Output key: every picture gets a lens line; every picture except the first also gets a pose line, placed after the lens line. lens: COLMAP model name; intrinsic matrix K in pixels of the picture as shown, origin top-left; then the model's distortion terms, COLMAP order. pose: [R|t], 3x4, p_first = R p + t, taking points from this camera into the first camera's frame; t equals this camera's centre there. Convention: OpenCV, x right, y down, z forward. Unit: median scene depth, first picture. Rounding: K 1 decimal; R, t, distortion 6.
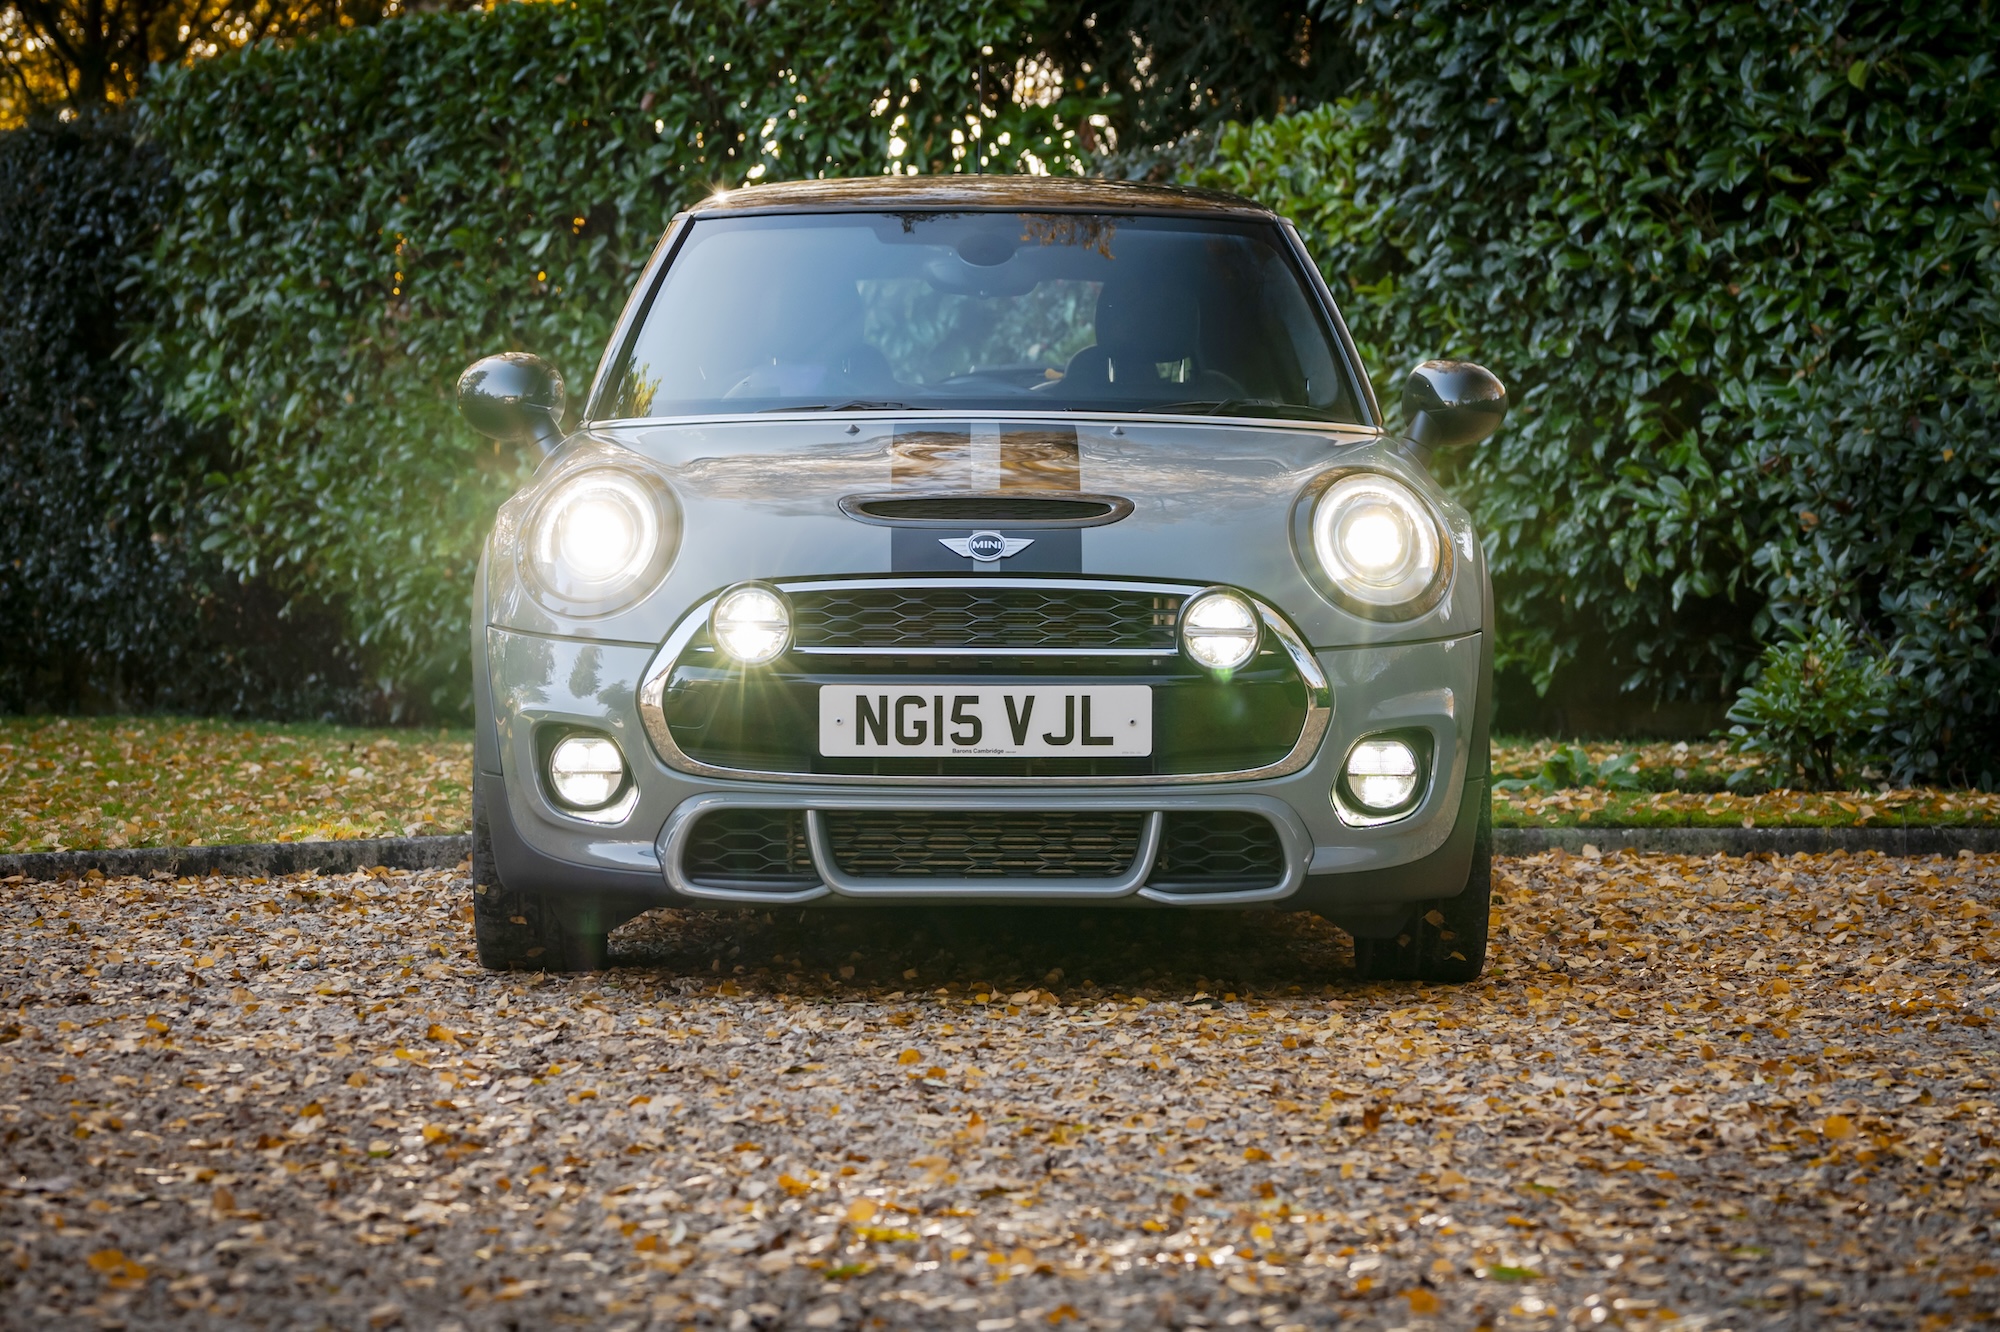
lens RADIAL K [[5836.0, 0, 1000.0], [0, 5836.0, 666.0], [0, 0, 1]] dist [-0.051120, -0.522366]
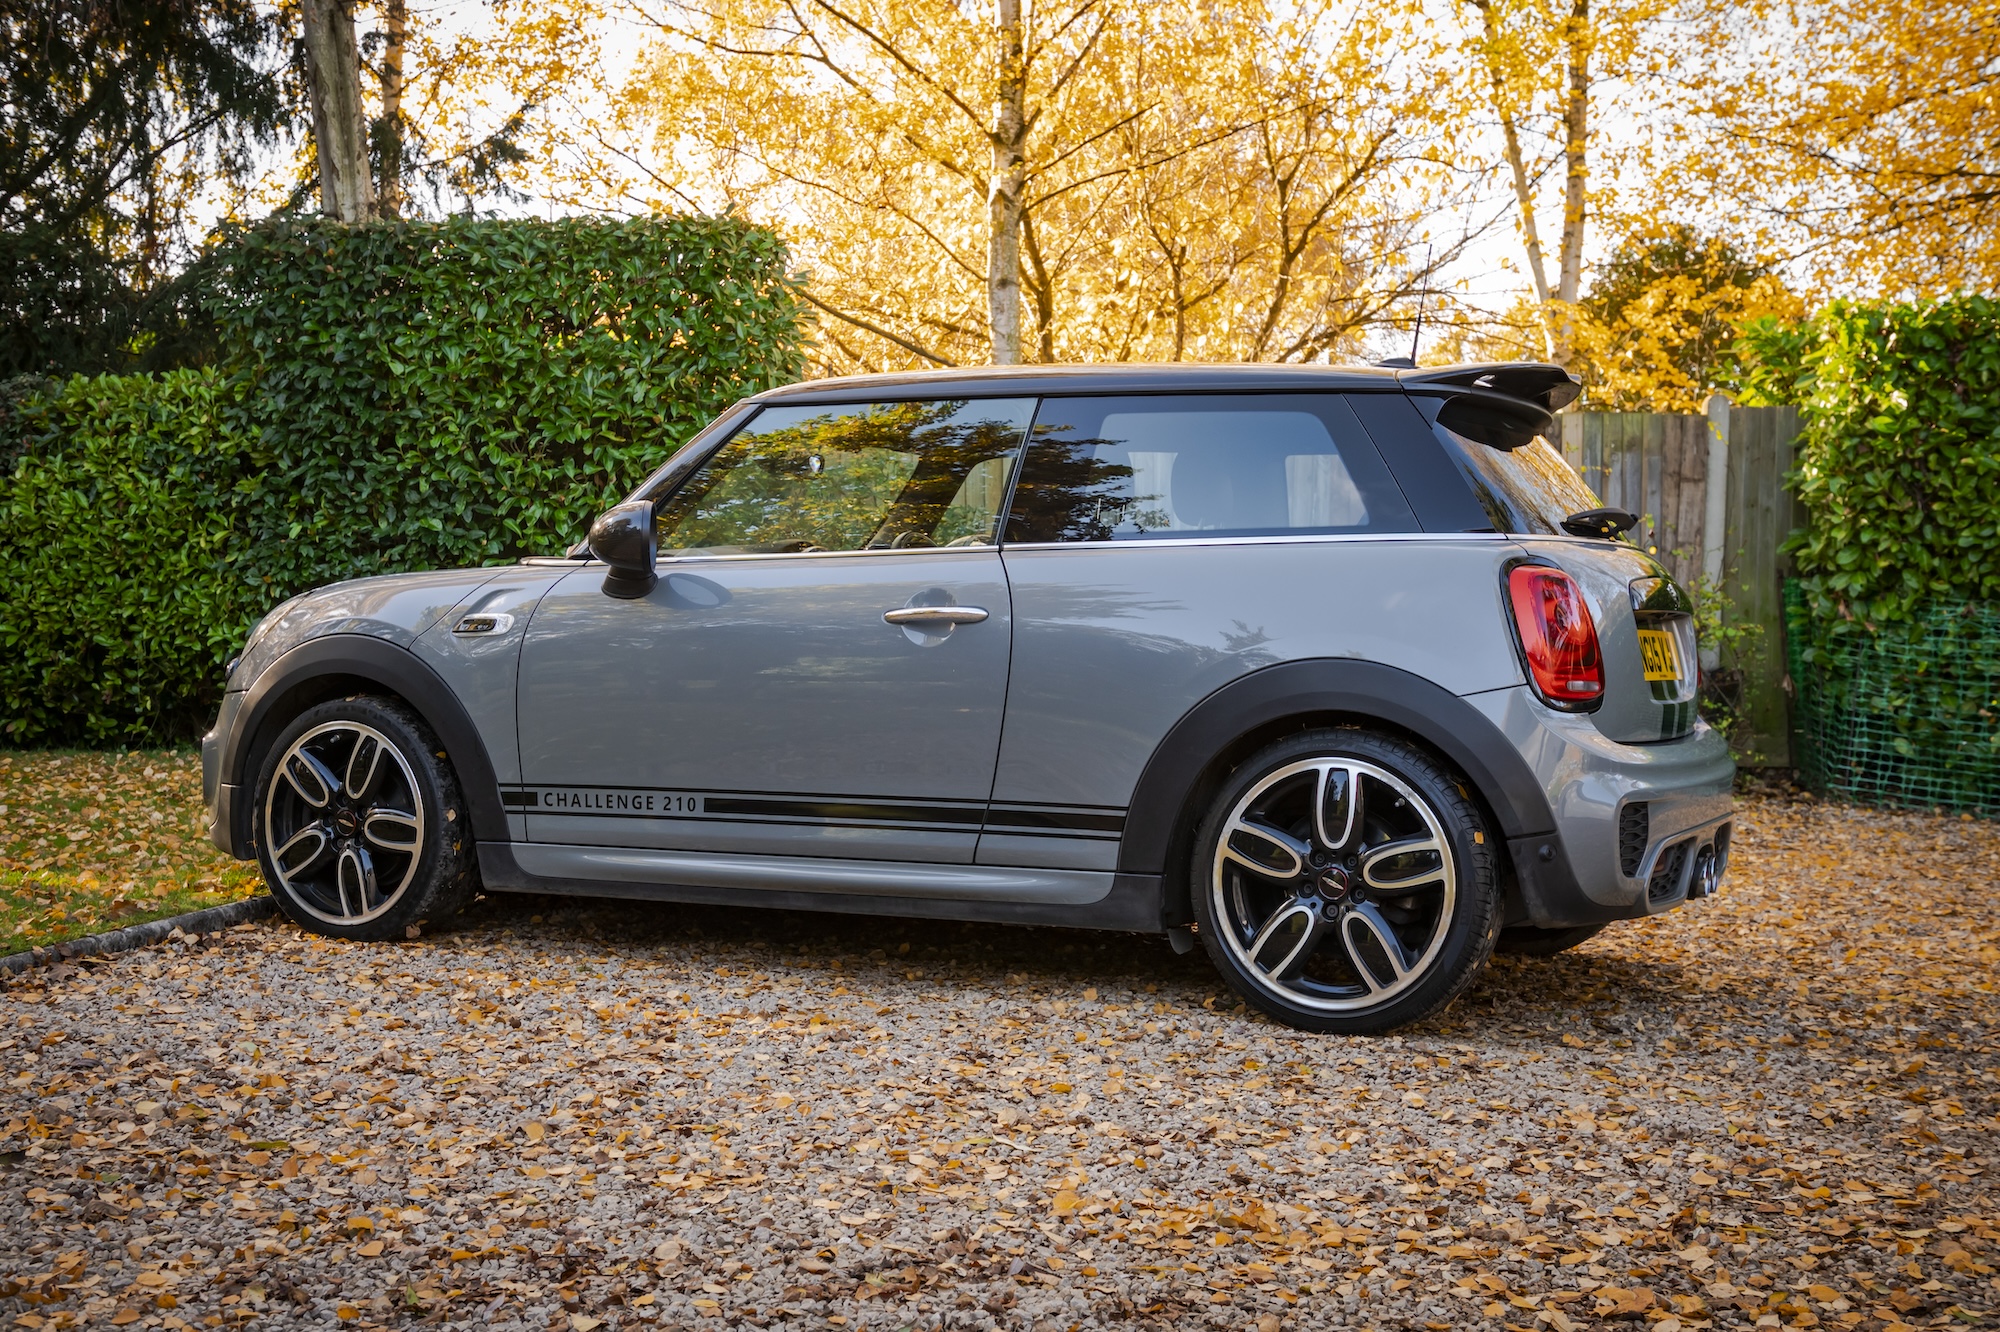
lens RADIAL K [[2298.6, 0, 999.7], [0, 2298.6, 627.9], [0, 0, 1]] dist [-0.011840, -0.009628]
pose [[0.653491, 0.013392, 0.756816, -0.316042], [-0.002803, 0.999879, -0.015273, -0.014681], [-0.756929, 0.007859, 0.653449, 0.440908]]
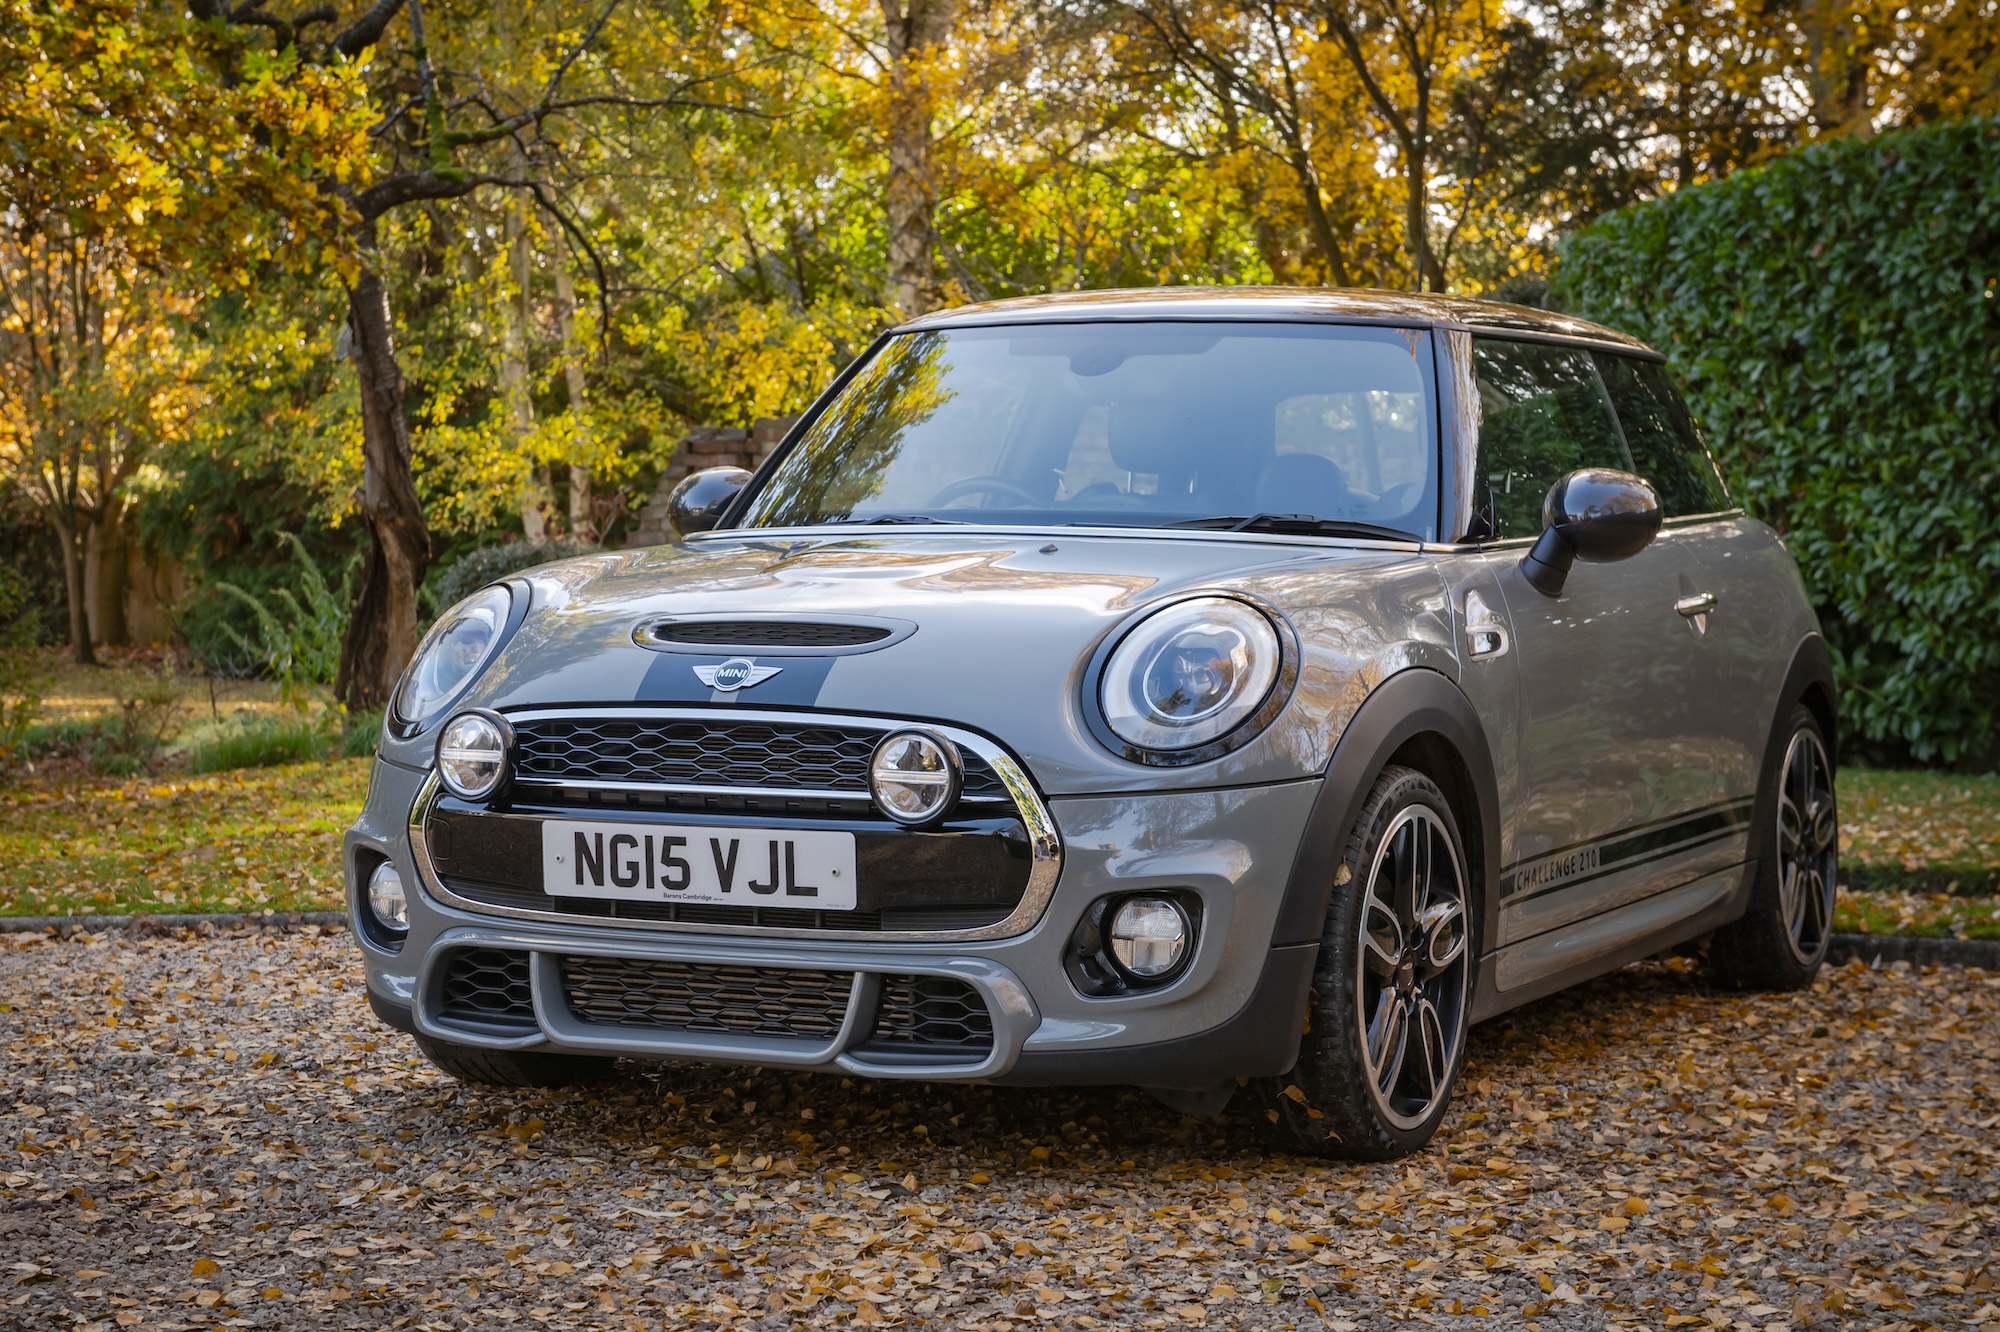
lens RADIAL K [[3913.1, 0, 920.2], [0, 3913.1, 665.1], [0, 0, 1]] dist [0.008652, -0.145033]
pose [[0.894237, 0.017601, -0.447247, 0.174338], [-0.018303, 0.999829, 0.002753, -0.013984], [0.447219, 0.005724, 0.894406, 0.261792]]
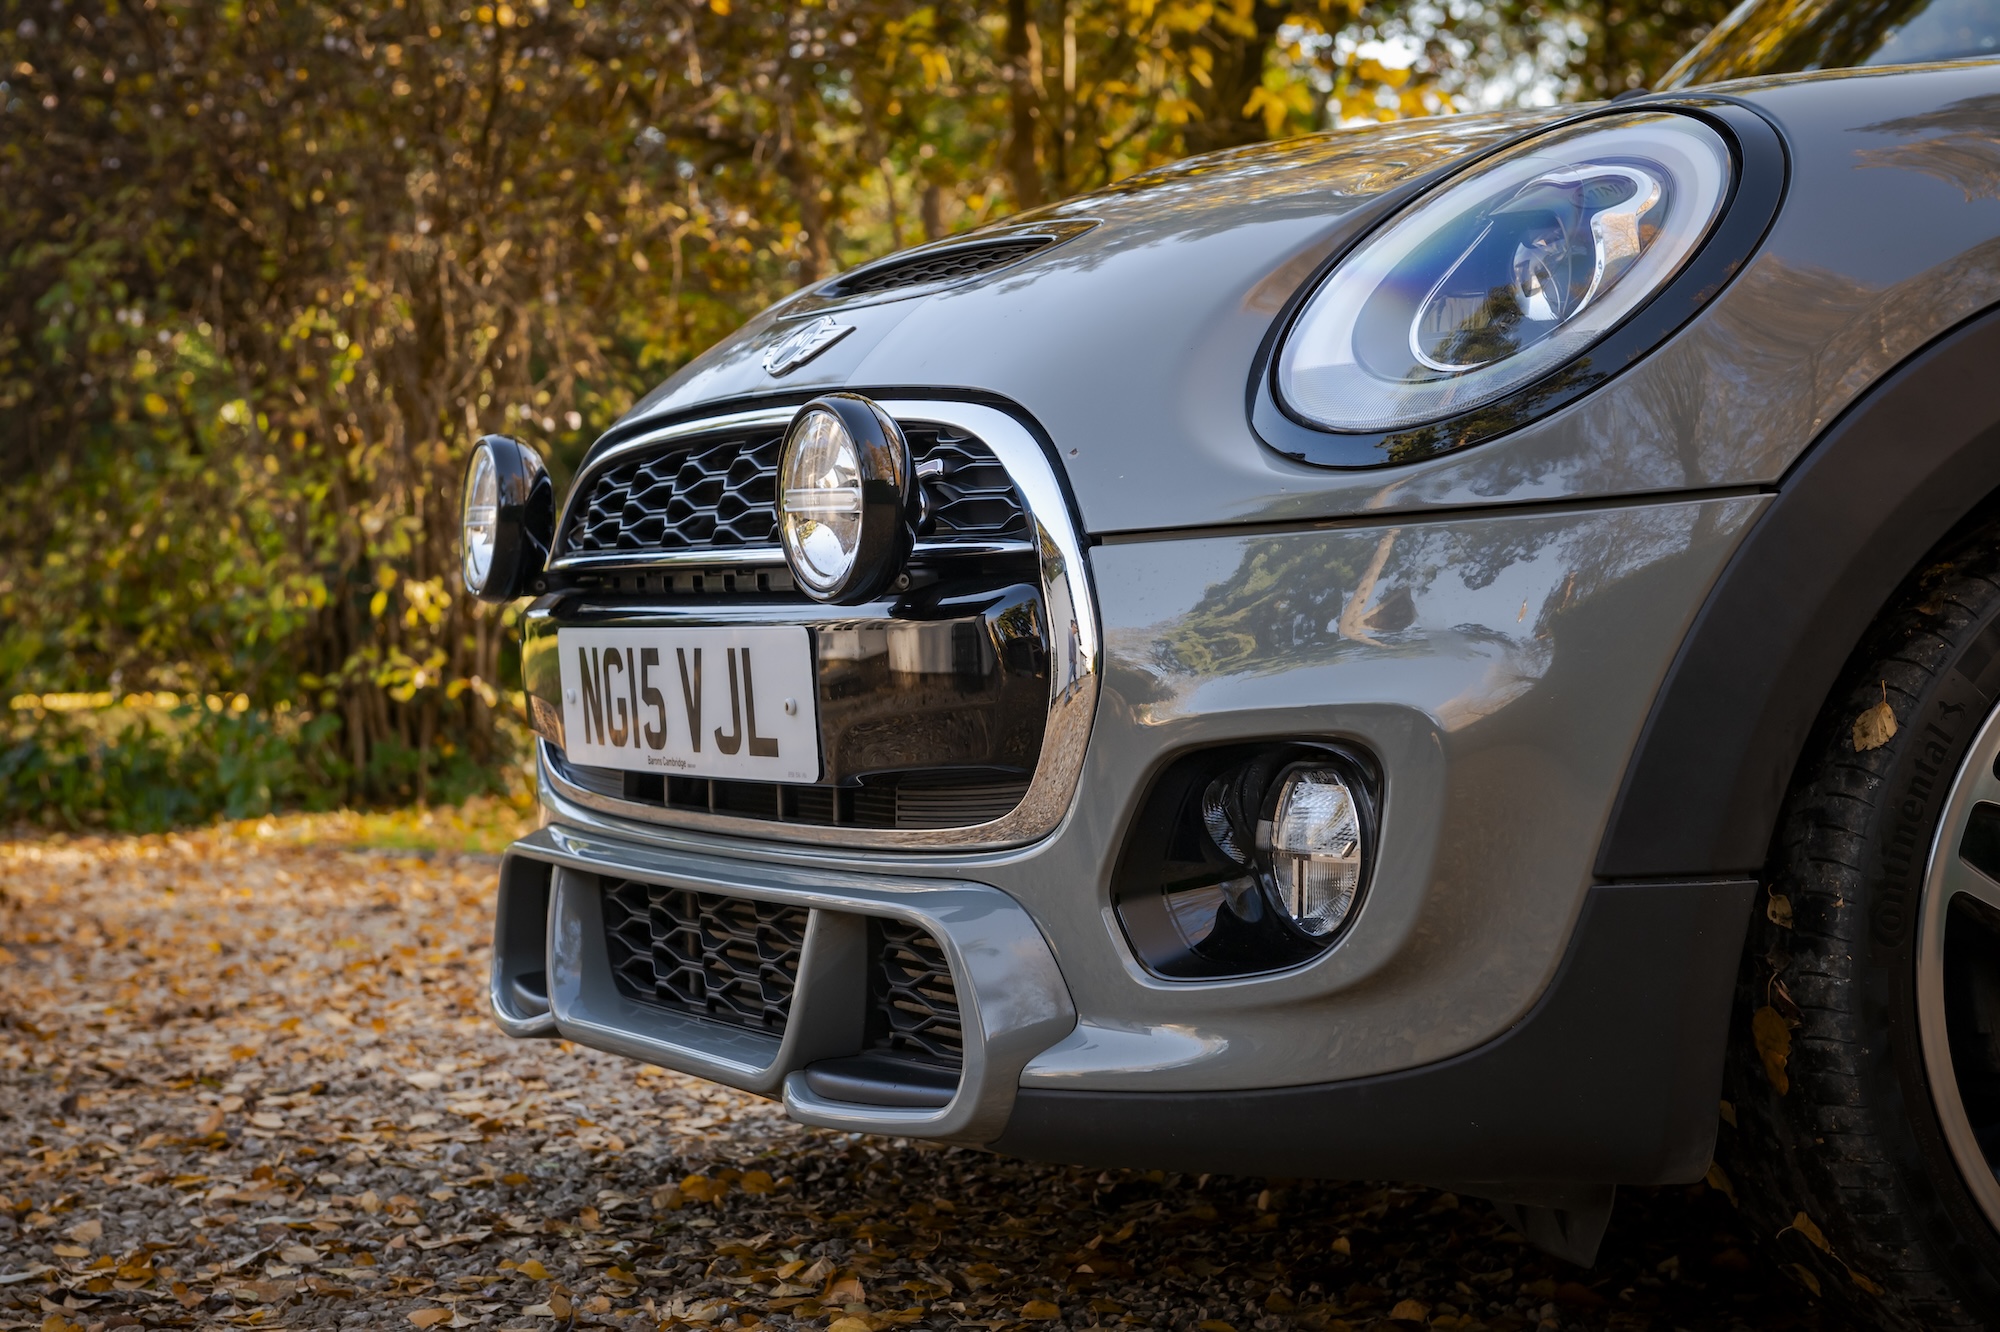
lens RADIAL K [[3877.4, 0, 995.1], [0, 3877.4, 640.0], [0, 0, 1]] dist [0.025048, -0.018942]
pose [[0.432951, -0.000333, -0.901417, 0.170596], [-0.010169, 0.999934, -0.005253, 0.003299], [0.901360, 0.011441, 0.432919, 0.502825]]
